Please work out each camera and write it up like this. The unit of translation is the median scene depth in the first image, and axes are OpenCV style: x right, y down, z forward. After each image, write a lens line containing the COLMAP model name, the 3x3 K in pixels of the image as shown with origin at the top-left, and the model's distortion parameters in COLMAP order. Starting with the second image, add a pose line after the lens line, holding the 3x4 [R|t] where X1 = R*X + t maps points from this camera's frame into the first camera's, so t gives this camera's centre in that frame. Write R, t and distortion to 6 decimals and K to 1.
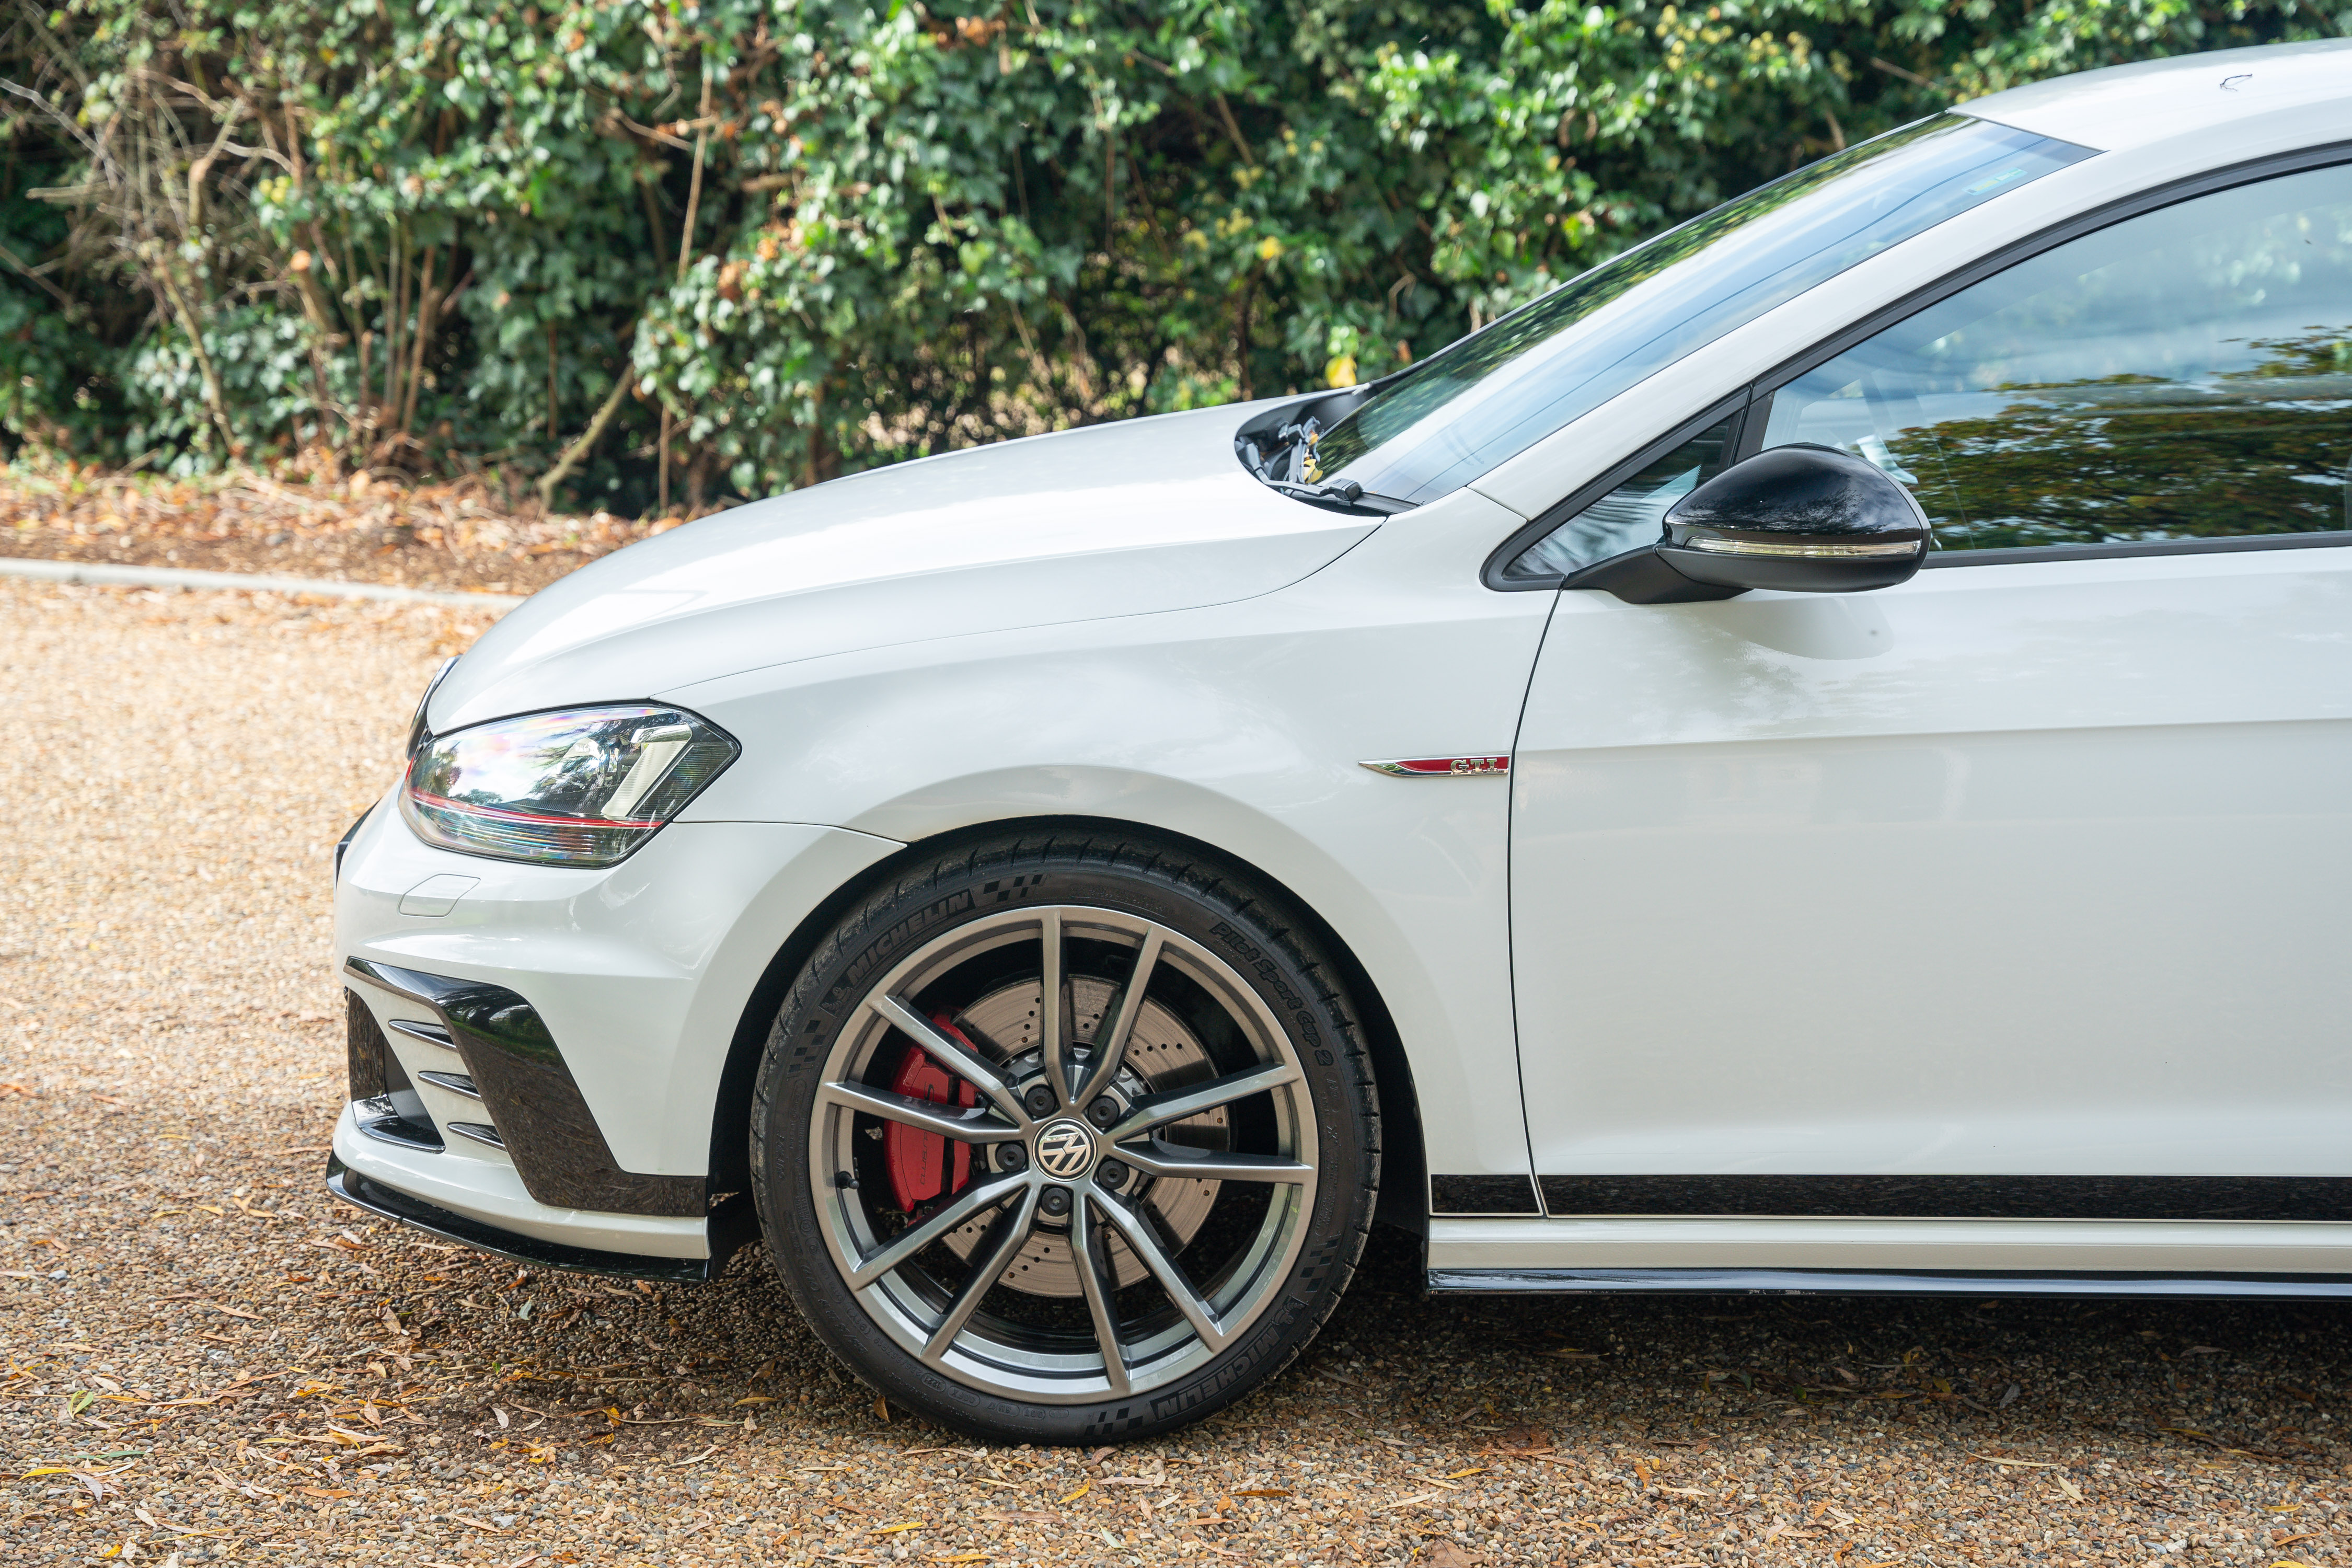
lens RADIAL K [[4708.2, 0, 1191.3], [0, 4708.2, 783.1], [0, 0, 1]] dist [0.298321, 0.000000]
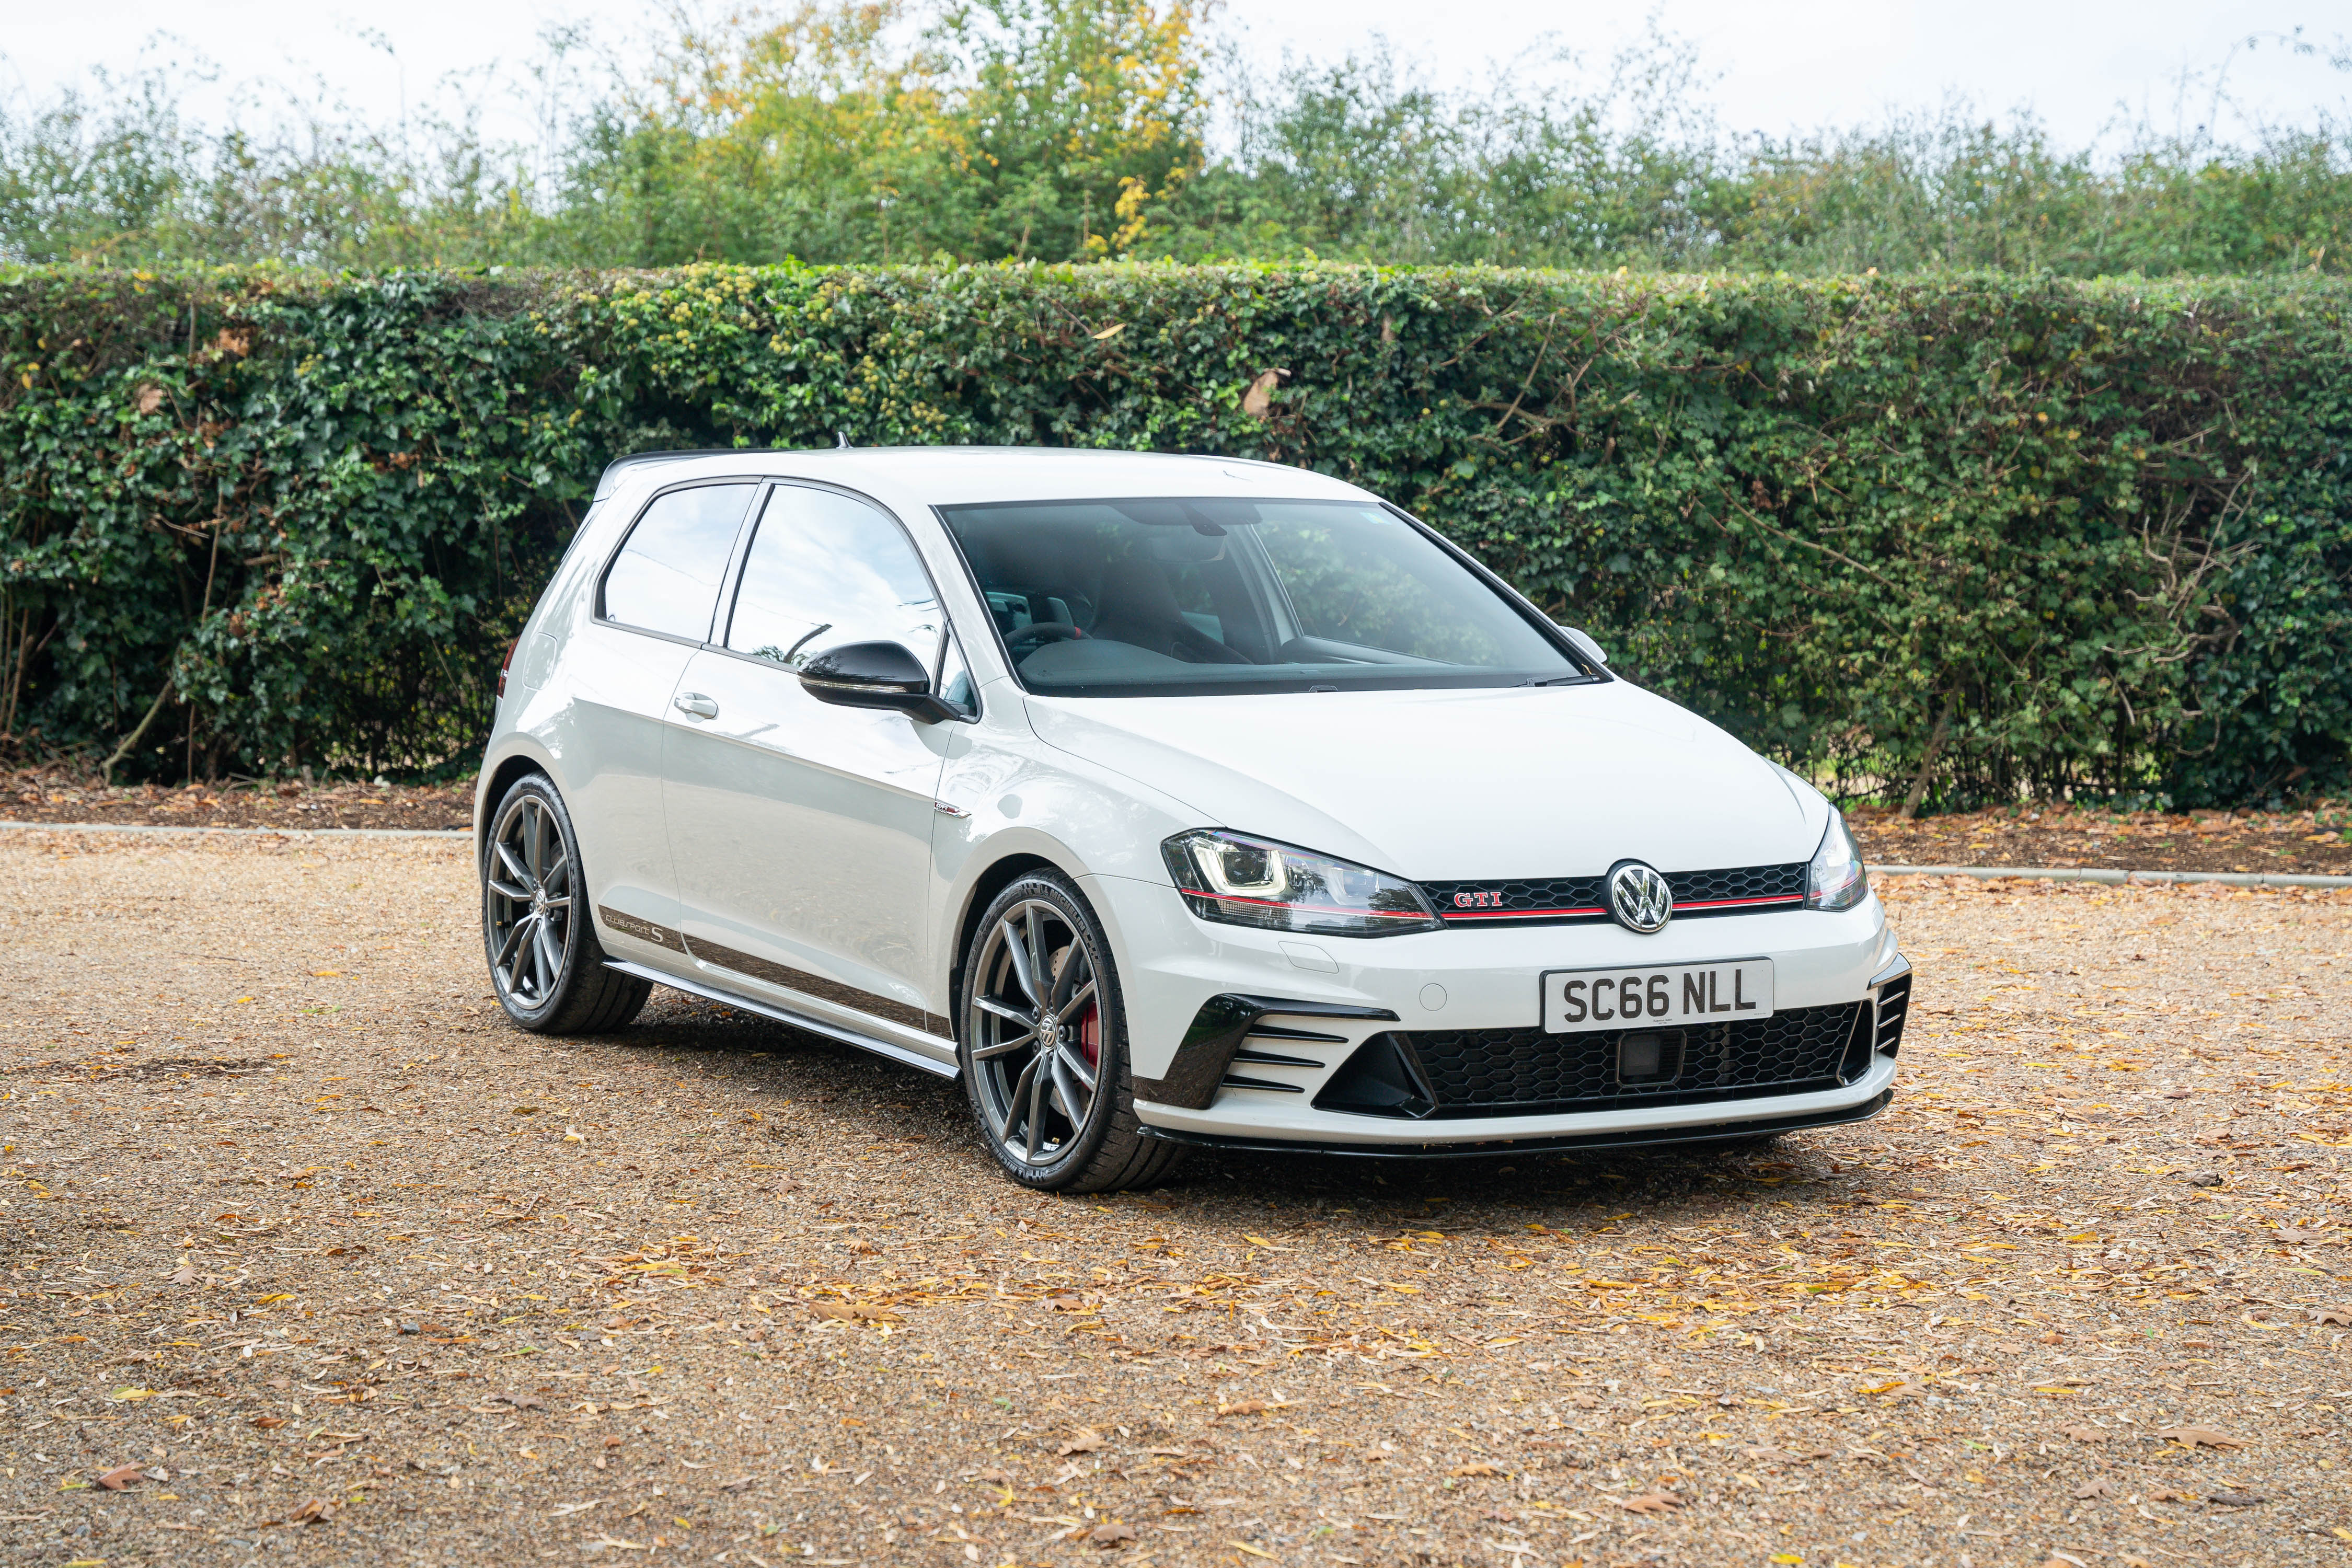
lens RADIAL K [[4485.9, 0, 1168.1], [0, 4485.9, 809.7], [0, 0, 1]] dist [0.301588, 0.000000]
pose [[0.992920, -0.017703, 0.117457, 0.026985], [0.028710, 0.995281, -0.092690, 0.098207], [-0.115262, 0.095406, 0.988743, -0.474507]]
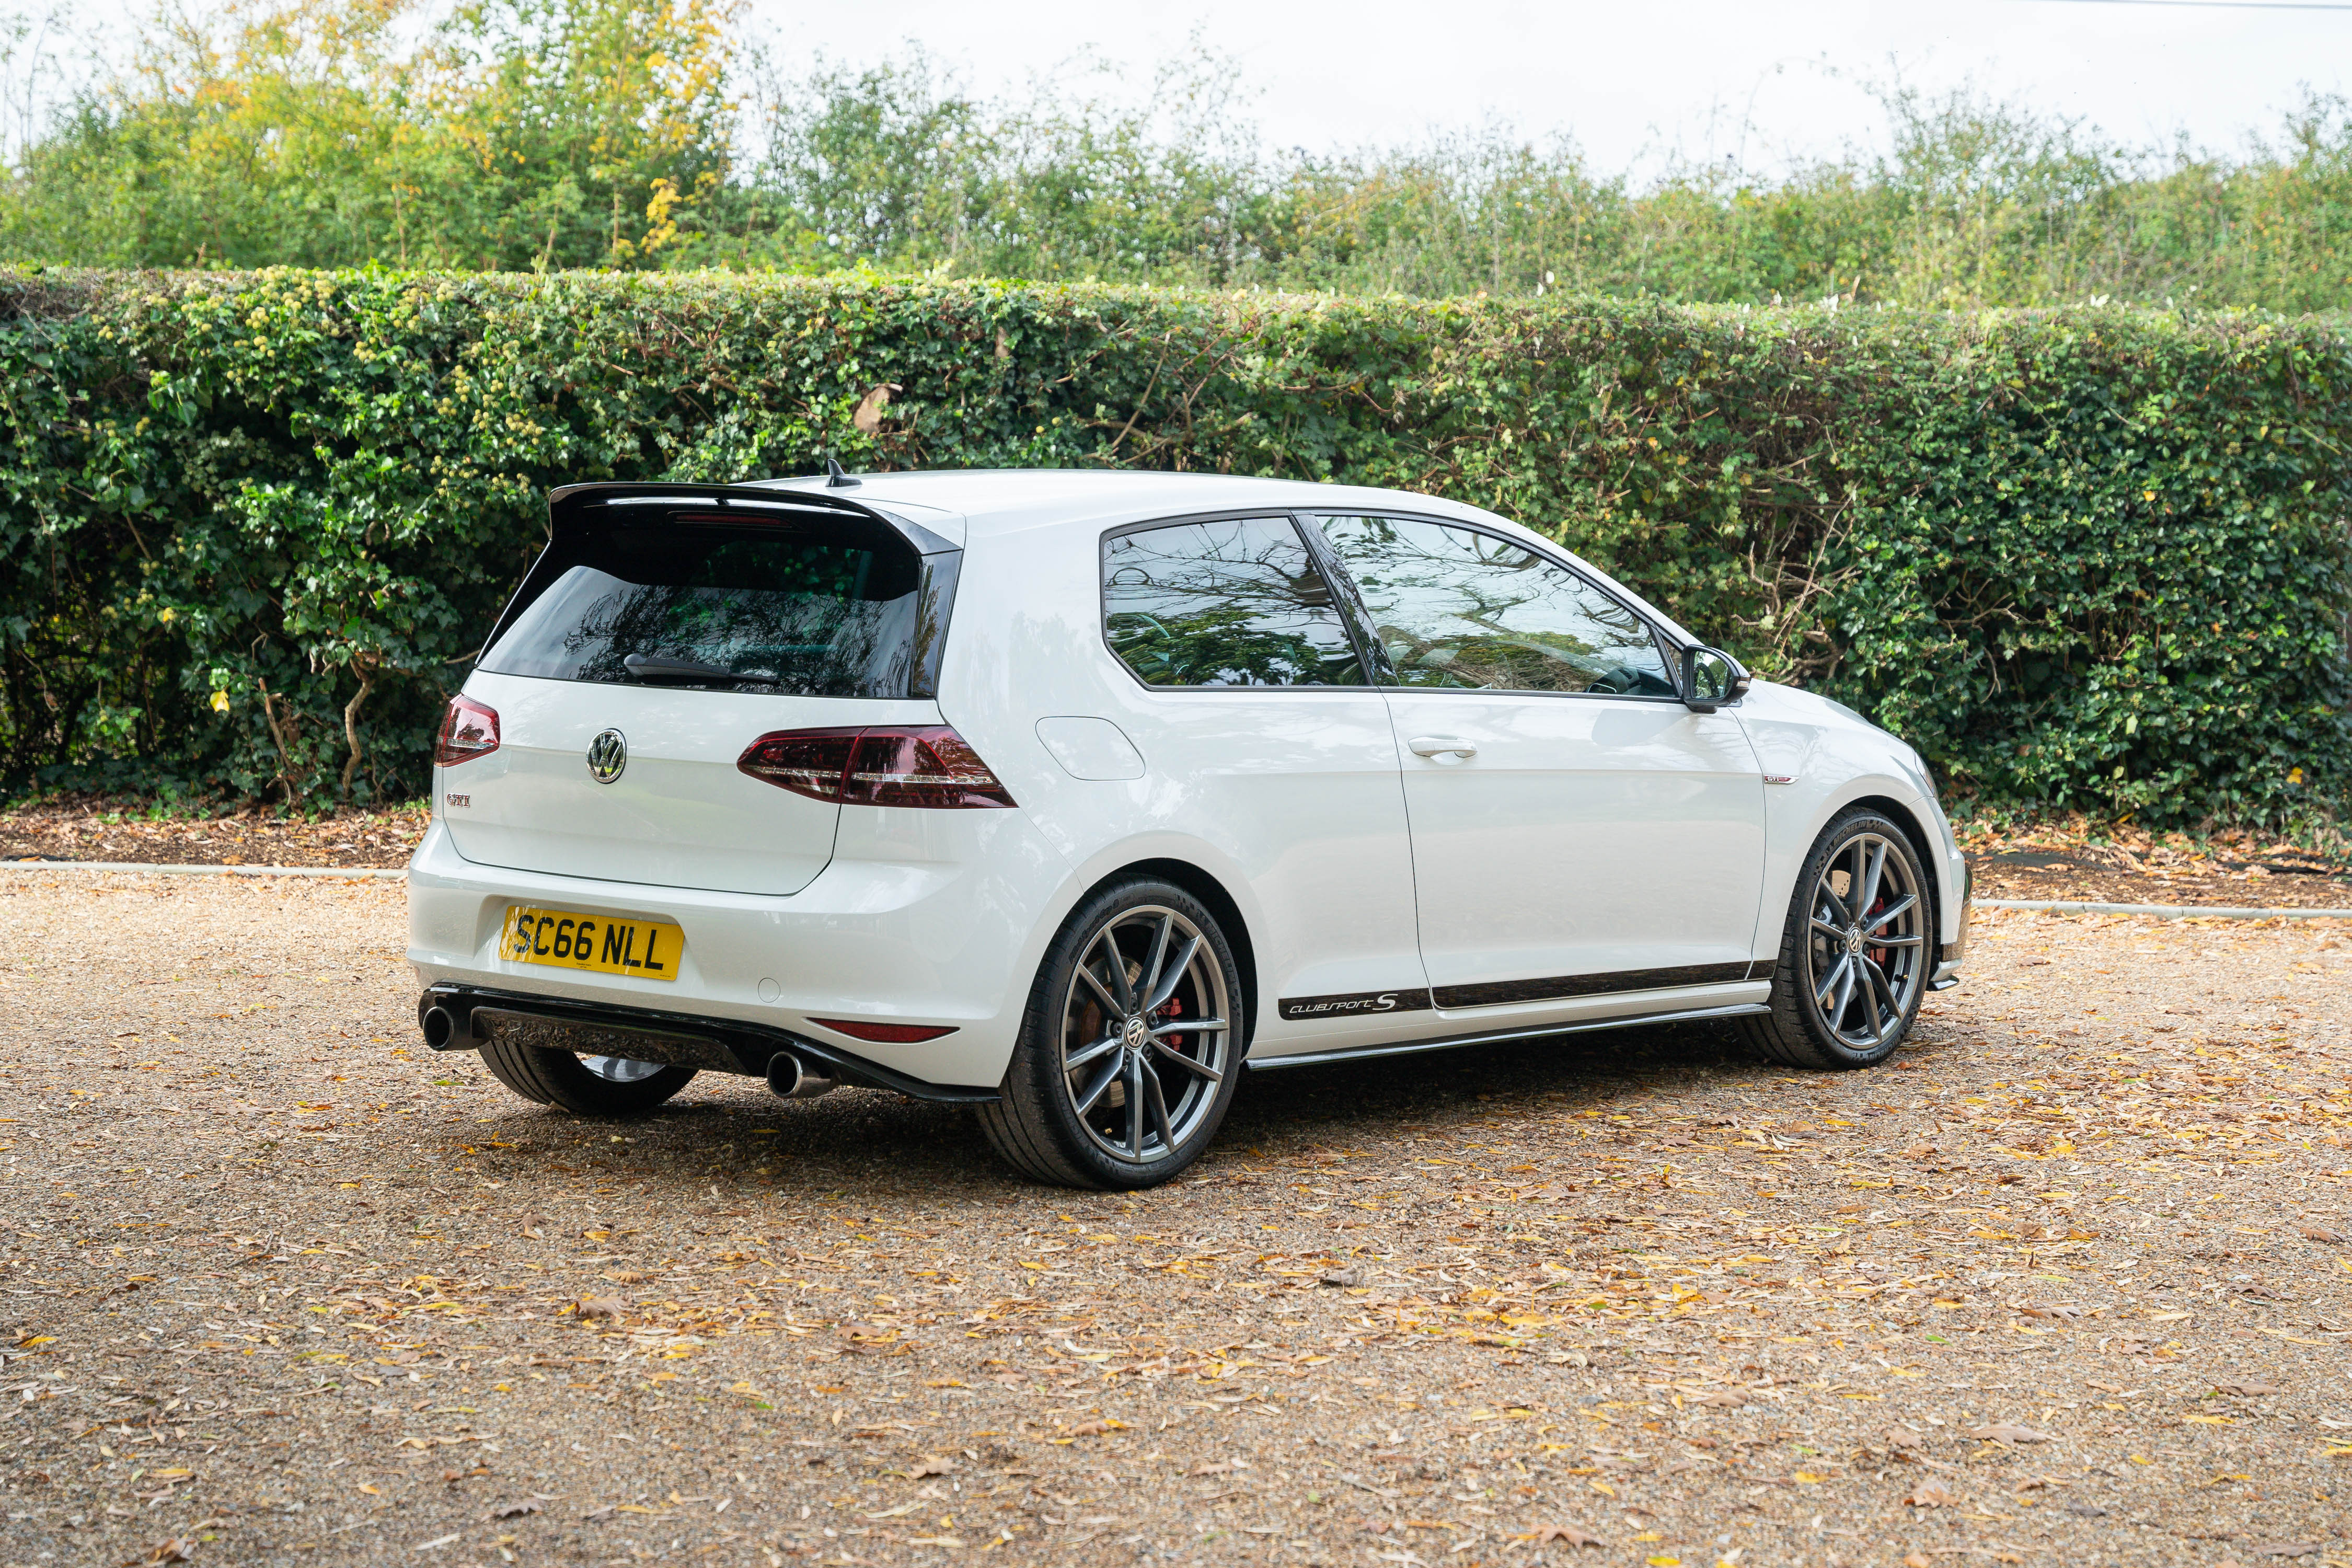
lens RADIAL K [[4708.2, 0, 1137.7], [0, 4708.2, 750.1], [0, 0, 1]] dist [0.298321, 0.000000]
pose [[0.971735, -0.016278, 0.235512, -0.039656], [0.042711, 0.993279, -0.107575, 0.100783], [-0.232178, 0.114593, 0.965899, -0.496281]]
